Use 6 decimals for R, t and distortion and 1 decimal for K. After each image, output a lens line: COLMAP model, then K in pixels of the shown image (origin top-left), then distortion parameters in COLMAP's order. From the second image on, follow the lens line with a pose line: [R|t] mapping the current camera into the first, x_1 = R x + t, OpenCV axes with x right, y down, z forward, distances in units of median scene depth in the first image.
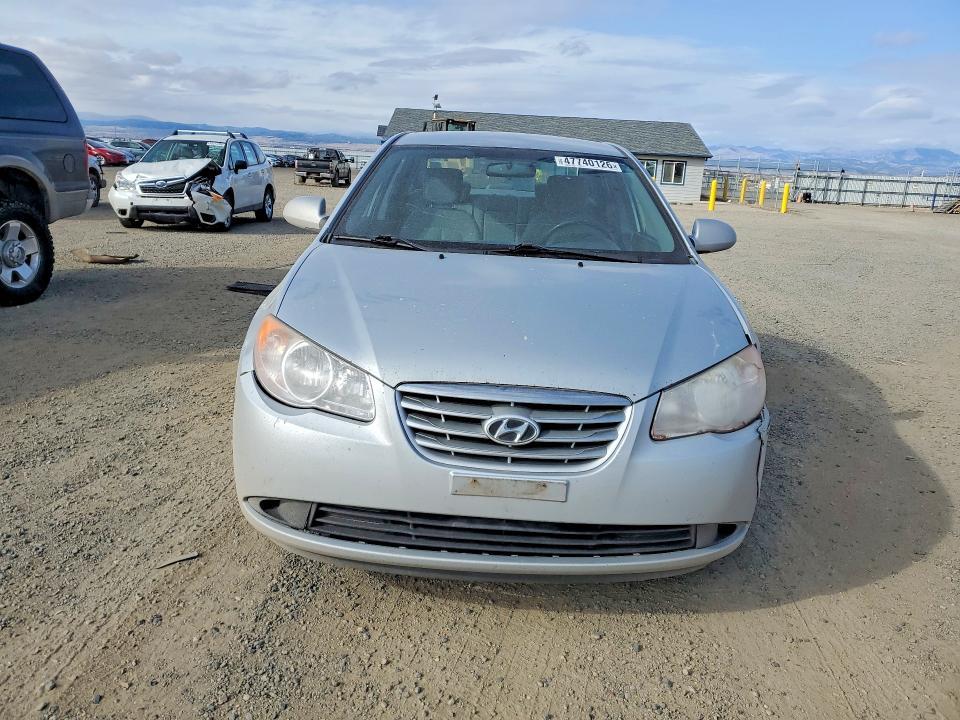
lens RADIAL K [[843.6, 0, 480.0], [0, 843.6, 360.0], [0, 0, 1]] dist [0.161777, -0.294318]
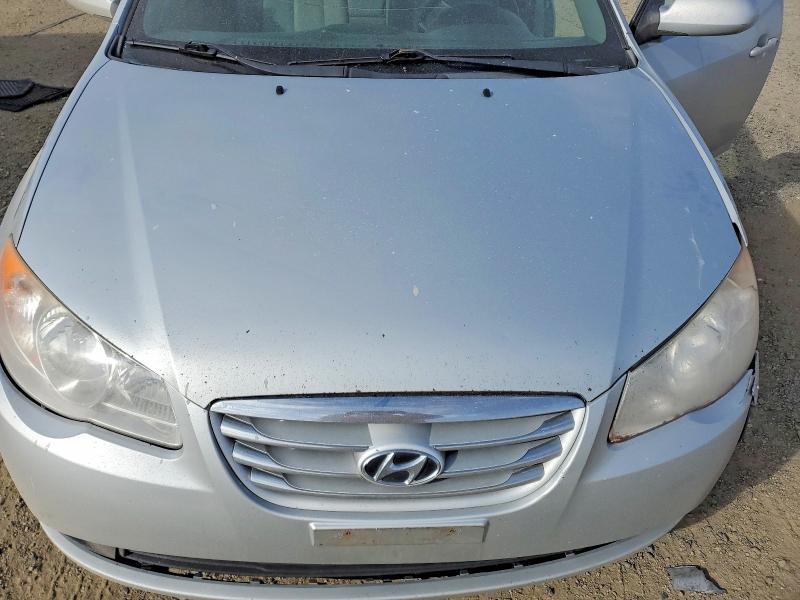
lens RADIAL K [[703.0, 0, 400.0], [0, 703.0, 300.0], [0, 0, 1]] dist [0.161777, -0.294318]
pose [[0.997533, -0.058303, 0.039105, 0.023103], [0.040562, 0.933301, 0.356796, -0.216772], [-0.057299, -0.354329, 0.933364, 0.528864]]
